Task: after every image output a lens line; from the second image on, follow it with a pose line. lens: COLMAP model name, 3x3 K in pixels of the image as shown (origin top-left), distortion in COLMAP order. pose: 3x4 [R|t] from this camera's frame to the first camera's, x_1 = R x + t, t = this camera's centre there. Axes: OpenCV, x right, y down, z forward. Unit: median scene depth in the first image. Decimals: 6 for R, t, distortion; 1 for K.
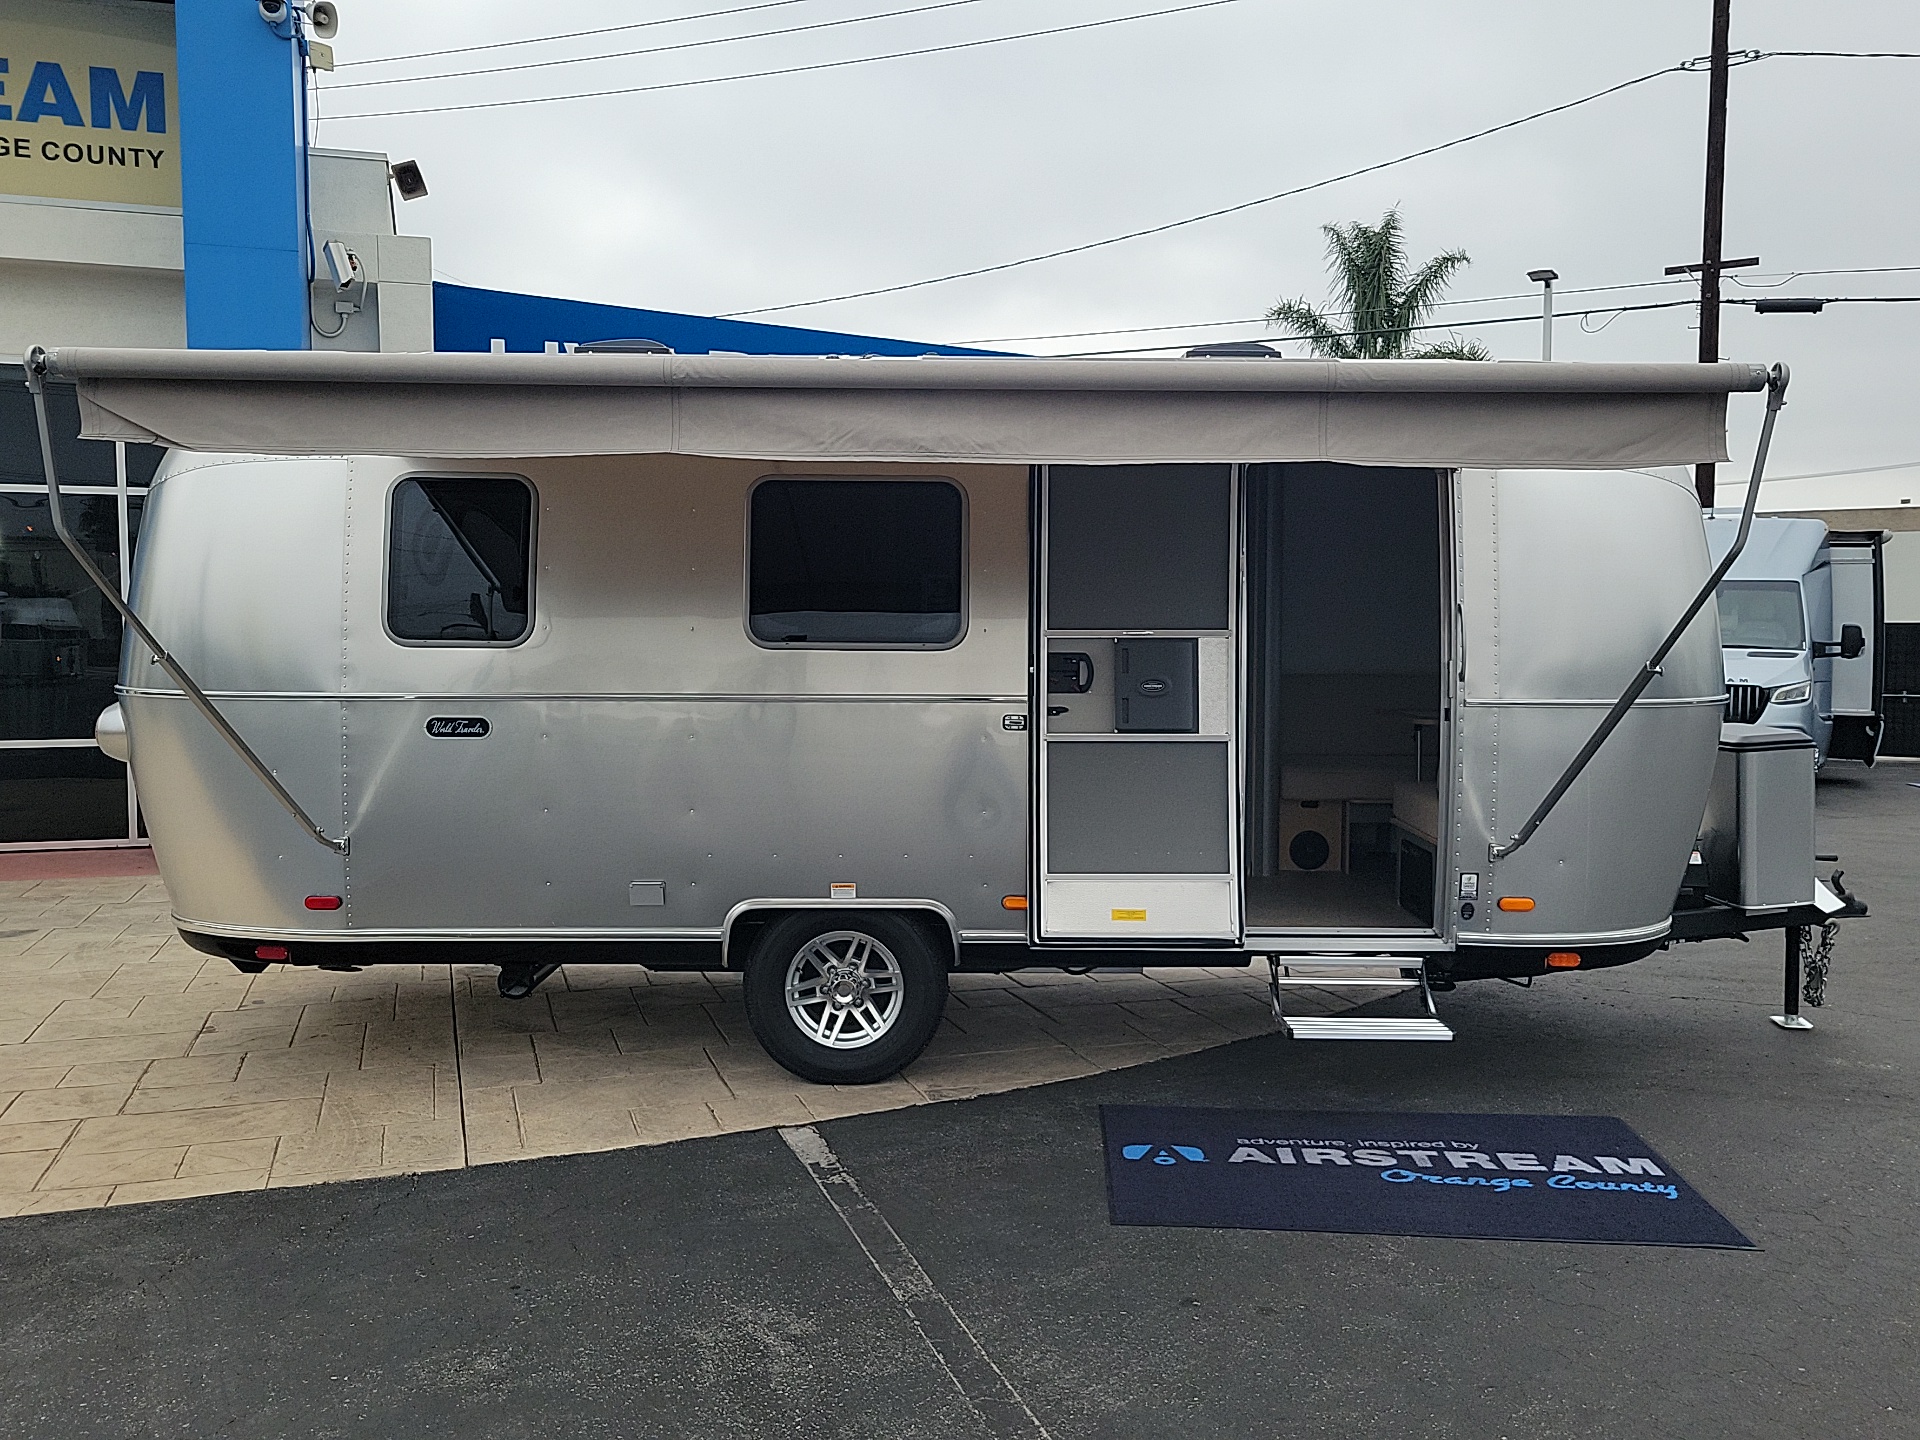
lens RADIAL K [[1730.6, 0, 954.2], [0, 1730.6, 723.4], [0, 0, 1]] dist [0.063505, -0.042909]
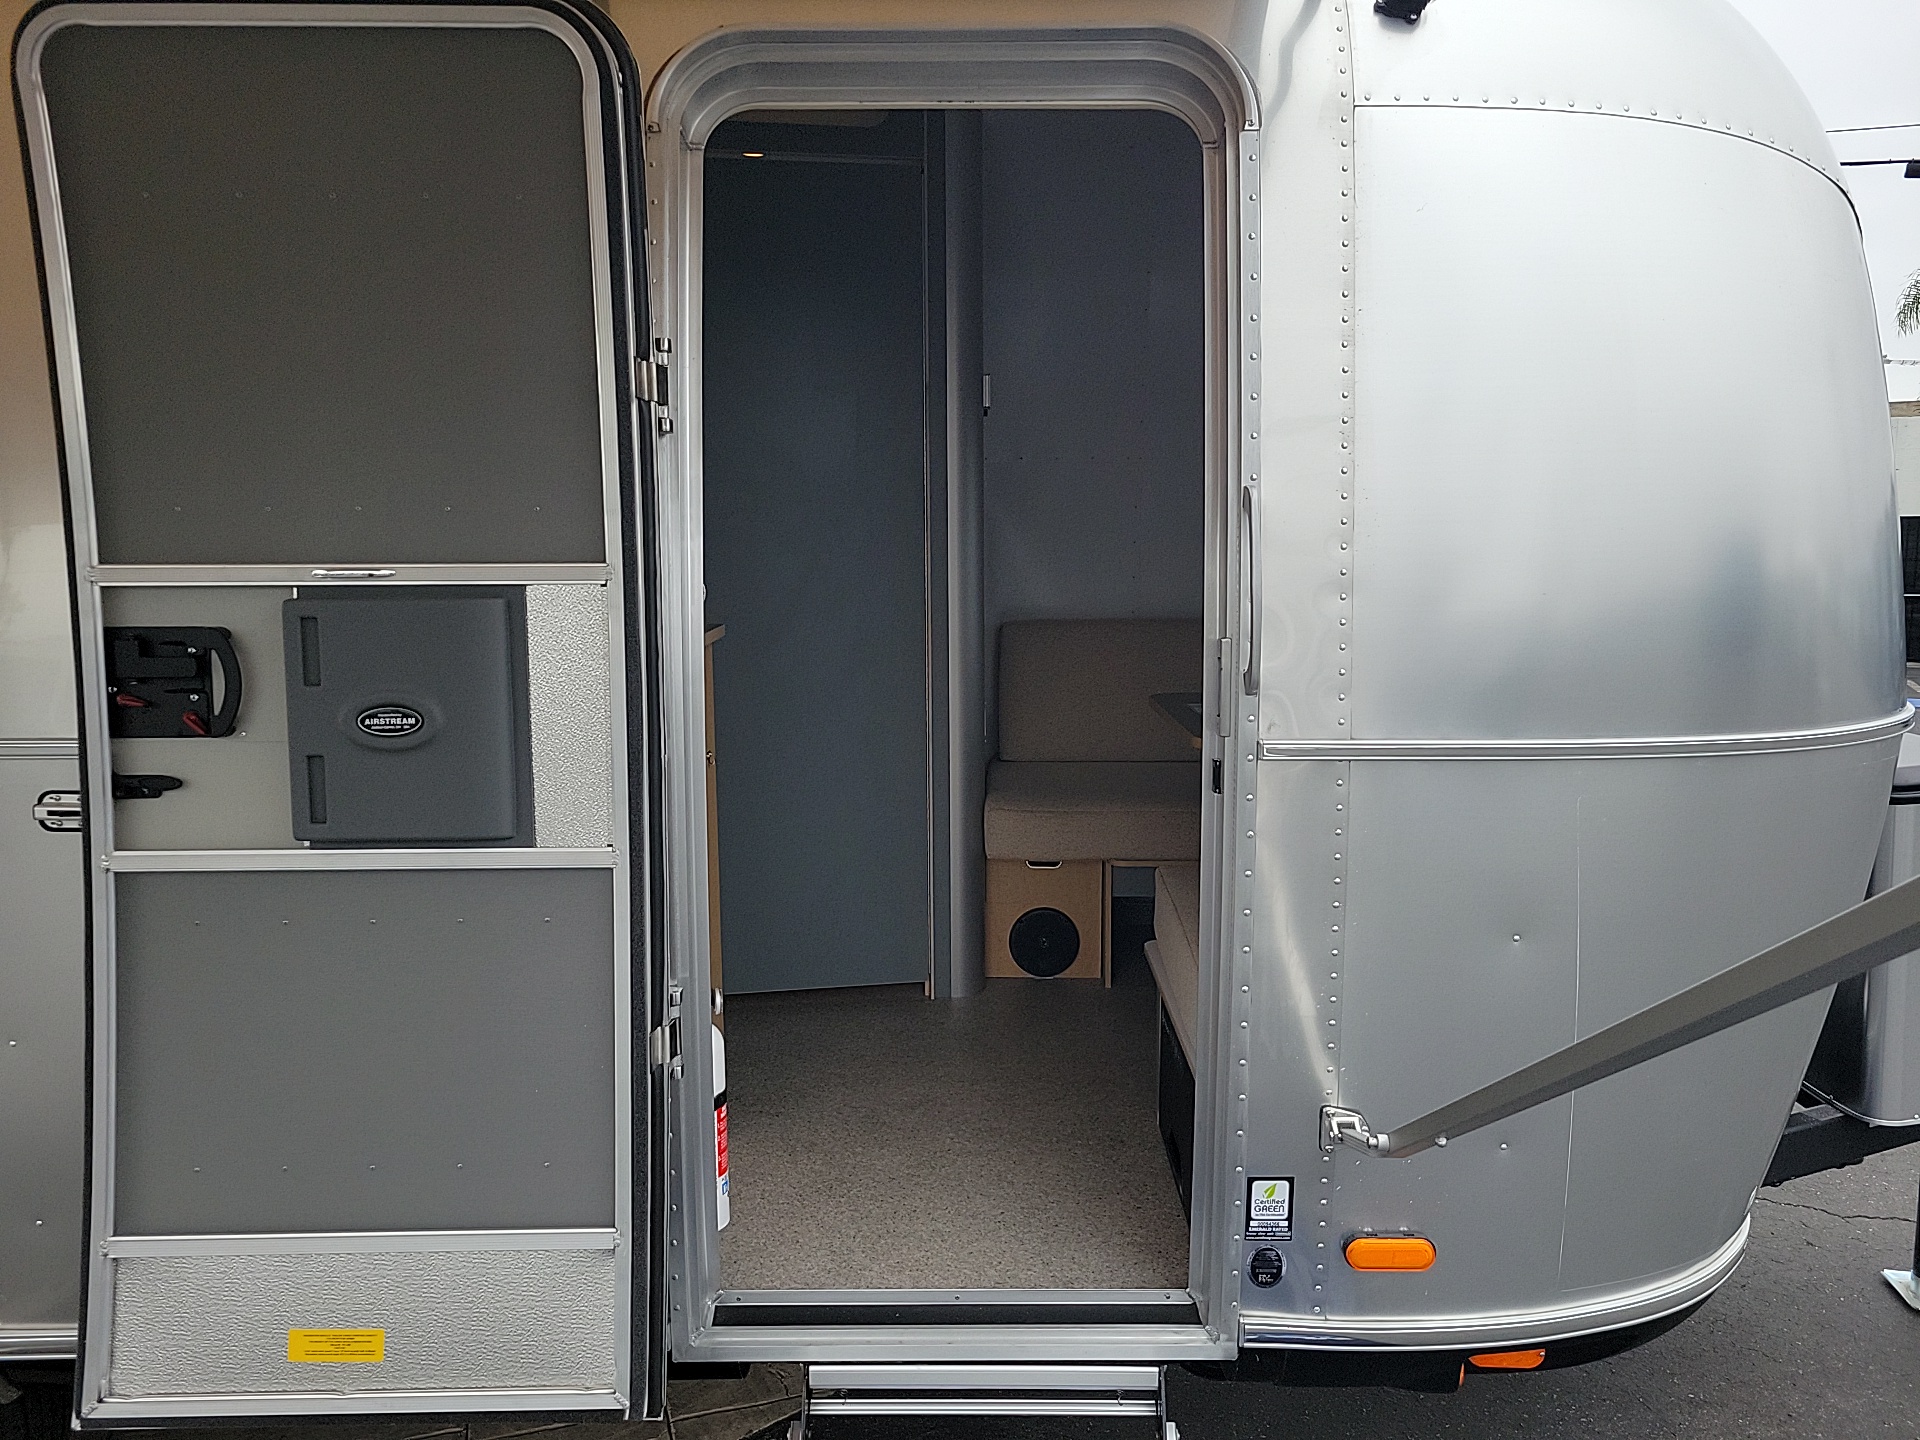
lens RADIAL K [[1449.4, 0, 970.9], [0, 1449.4, 722.4], [0, 0, 1]] dist [0.037495, 0.005042]
pose [[0.999978, -0.006448, -0.001800, 0.230421], [0.006571, 0.996835, 0.079225, -0.043356], [0.001284, -0.079235, 0.996855, 0.681849]]
